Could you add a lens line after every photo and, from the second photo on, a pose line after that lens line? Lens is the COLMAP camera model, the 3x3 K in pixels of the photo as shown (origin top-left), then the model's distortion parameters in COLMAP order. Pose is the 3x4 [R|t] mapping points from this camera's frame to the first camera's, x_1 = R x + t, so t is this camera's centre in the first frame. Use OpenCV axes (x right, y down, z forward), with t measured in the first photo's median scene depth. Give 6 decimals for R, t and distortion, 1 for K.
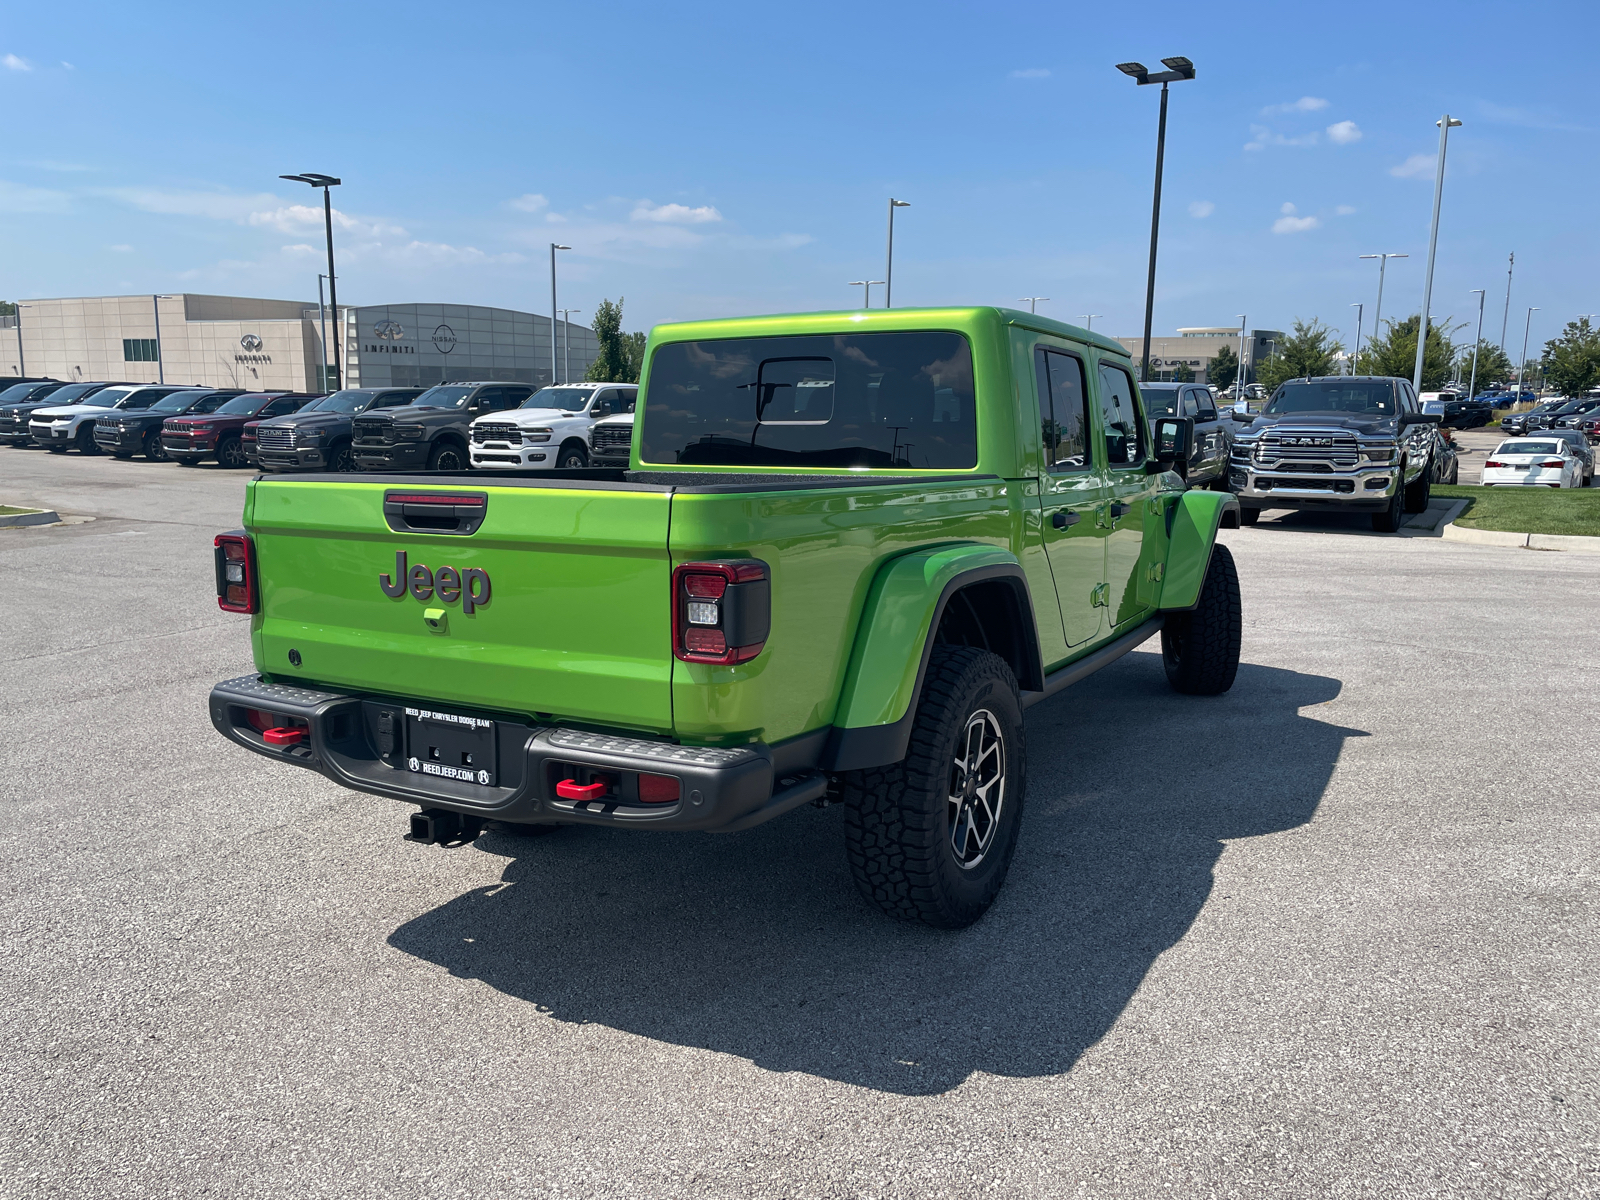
lens RADIAL K [[1209.4, 0, 795.6], [0, 1209.4, 597.9], [0, 0, 1]] dist [0.089409, -0.116503]
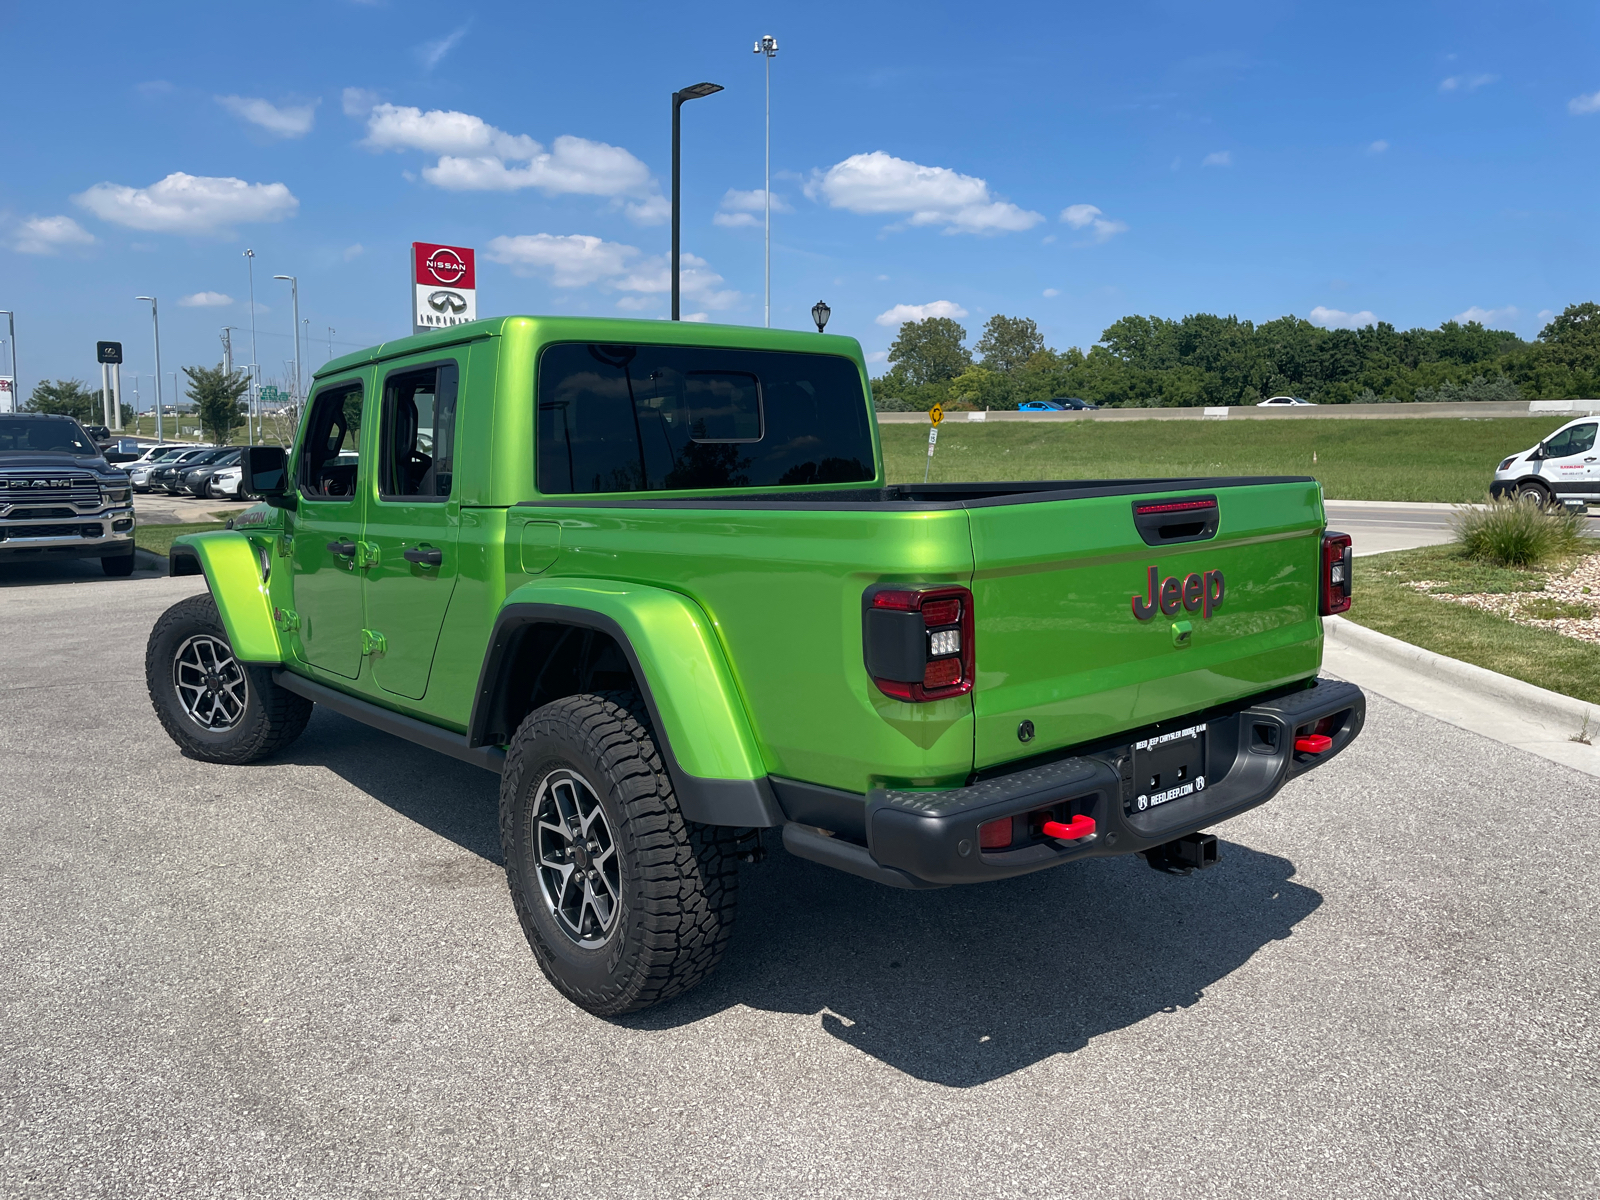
lens RADIAL K [[1209.4, 0, 804.3], [0, 1209.4, 593.8], [0, 0, 1]] dist [0.089409, -0.116503]
pose [[0.333628, -0.116783, 0.935443, -0.947651], [0.154529, 0.985650, 0.067938, -0.090432], [-0.929953, 0.121887, 0.346887, 0.696676]]
